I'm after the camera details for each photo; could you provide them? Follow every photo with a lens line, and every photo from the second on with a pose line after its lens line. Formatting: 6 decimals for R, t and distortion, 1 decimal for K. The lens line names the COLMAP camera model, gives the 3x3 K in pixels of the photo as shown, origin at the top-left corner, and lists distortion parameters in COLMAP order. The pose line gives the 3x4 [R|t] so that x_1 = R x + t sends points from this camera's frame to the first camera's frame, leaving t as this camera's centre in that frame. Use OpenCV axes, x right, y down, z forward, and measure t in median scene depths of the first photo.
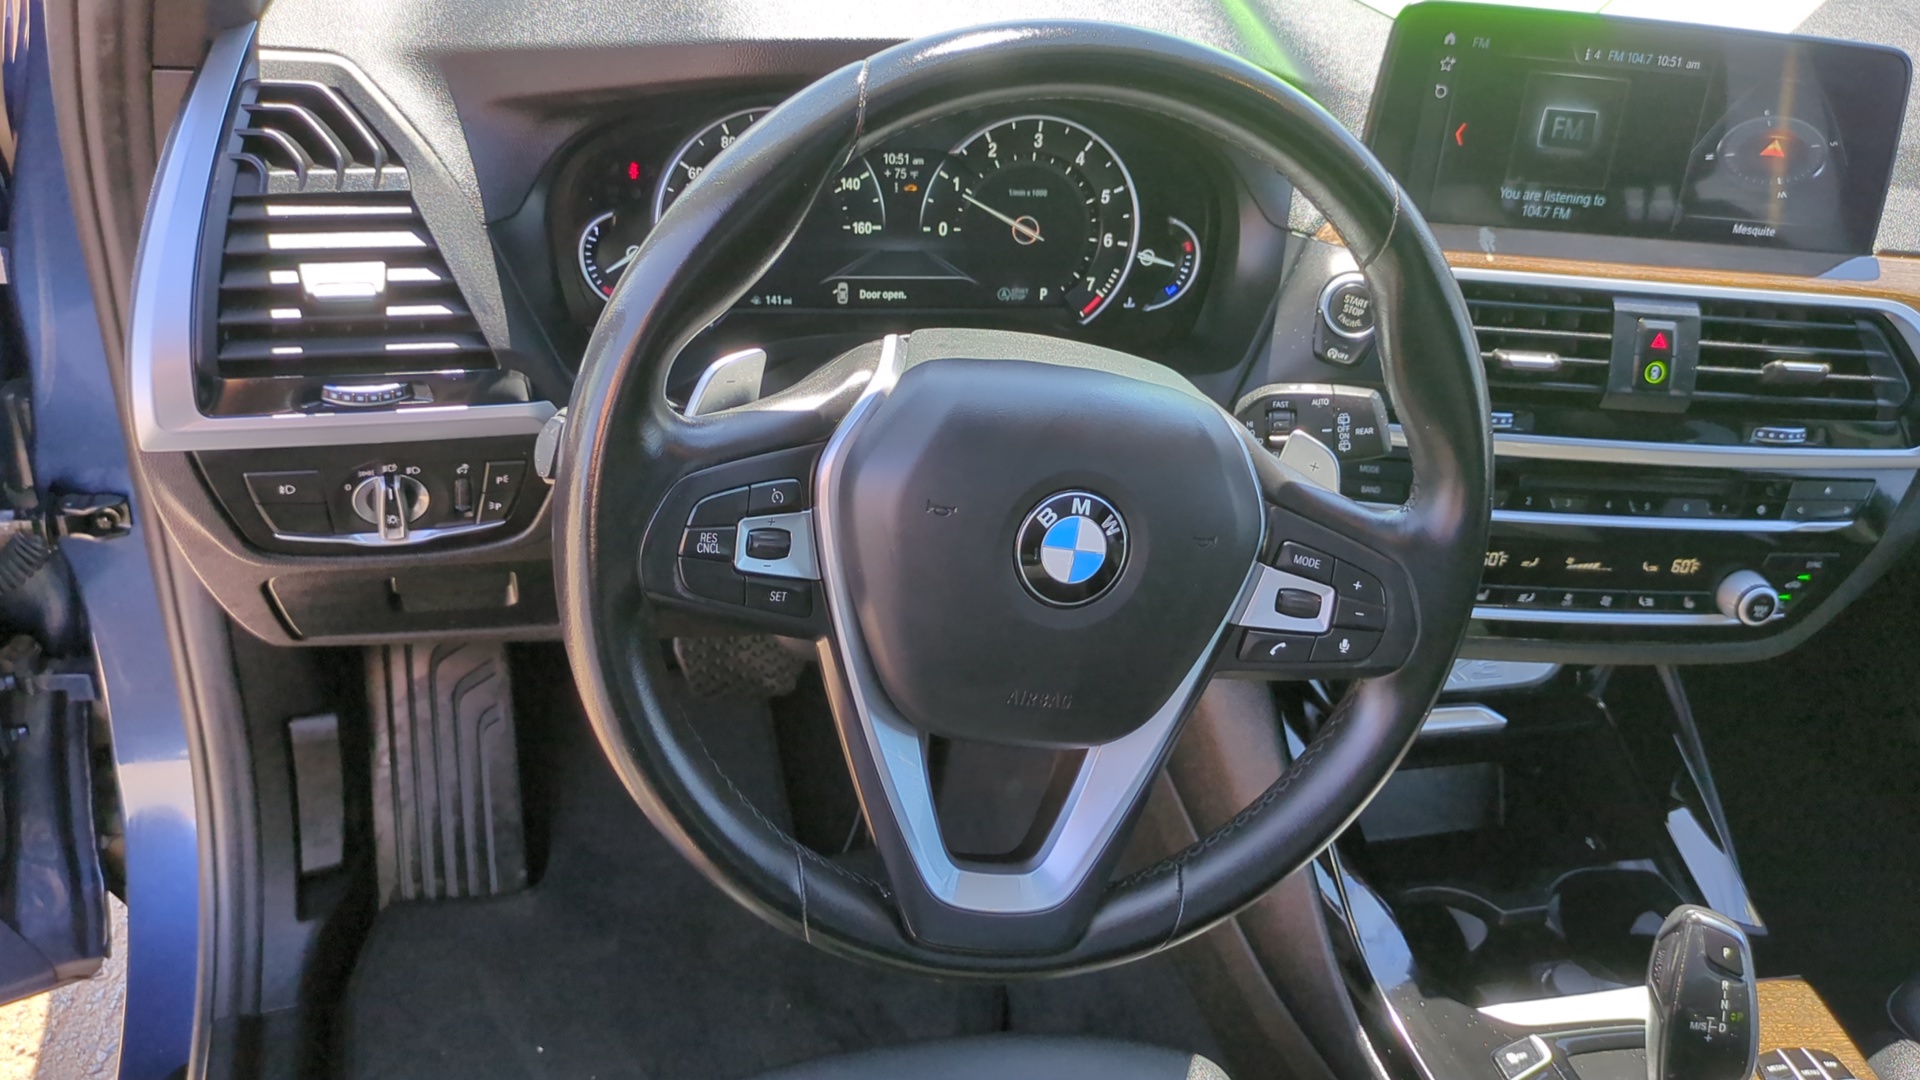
lens RADIAL K [[1672.5, 0, 981.1], [0, 1672.5, 543.2], [0, 0, 1]] dist [0.044670, -0.054290]
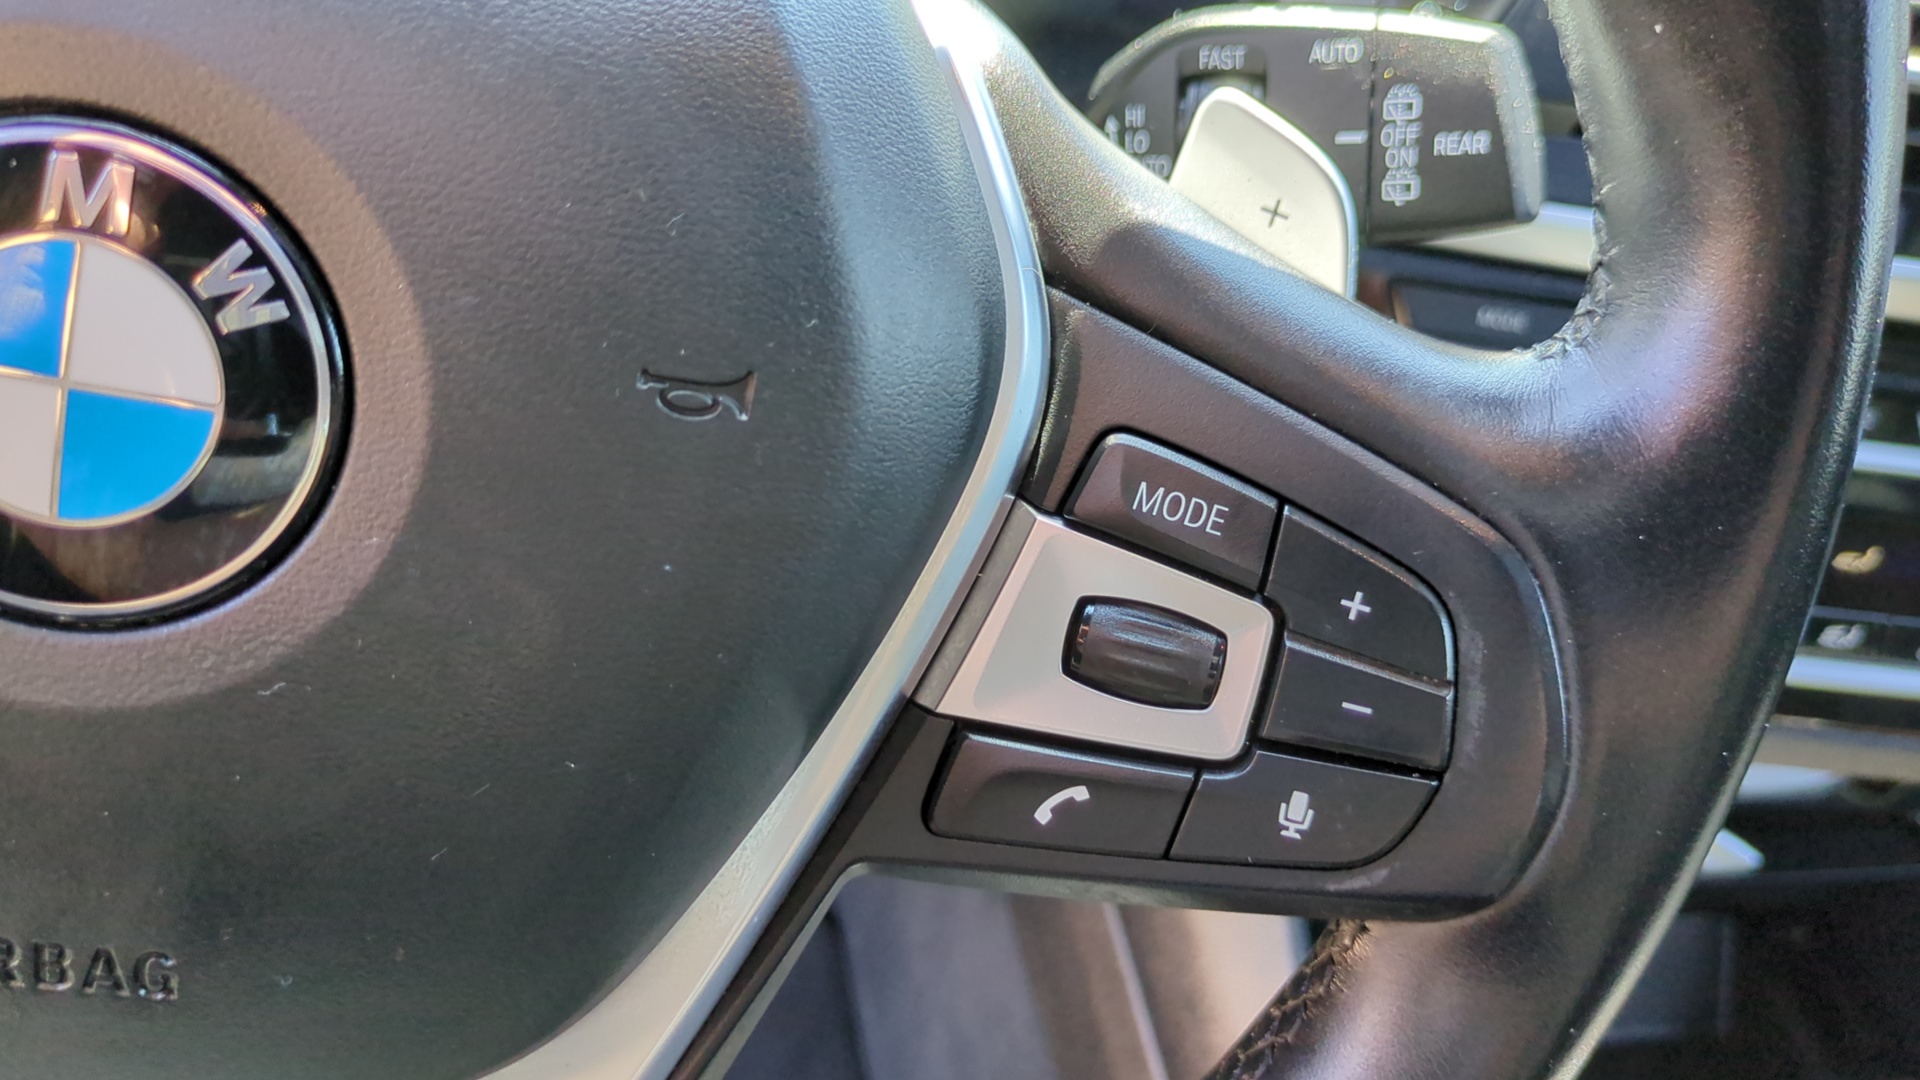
lens RADIAL K [[1672.5, 0, 952.8], [0, 1672.5, 540.4], [0, 0, 1]] dist [0.044670, -0.054290]
pose [[0.990983, 0.068016, -0.115440, 0.157095], [-0.064497, 0.997340, 0.033952, 0.007680], [0.117442, -0.026201, 0.992734, 0.594017]]
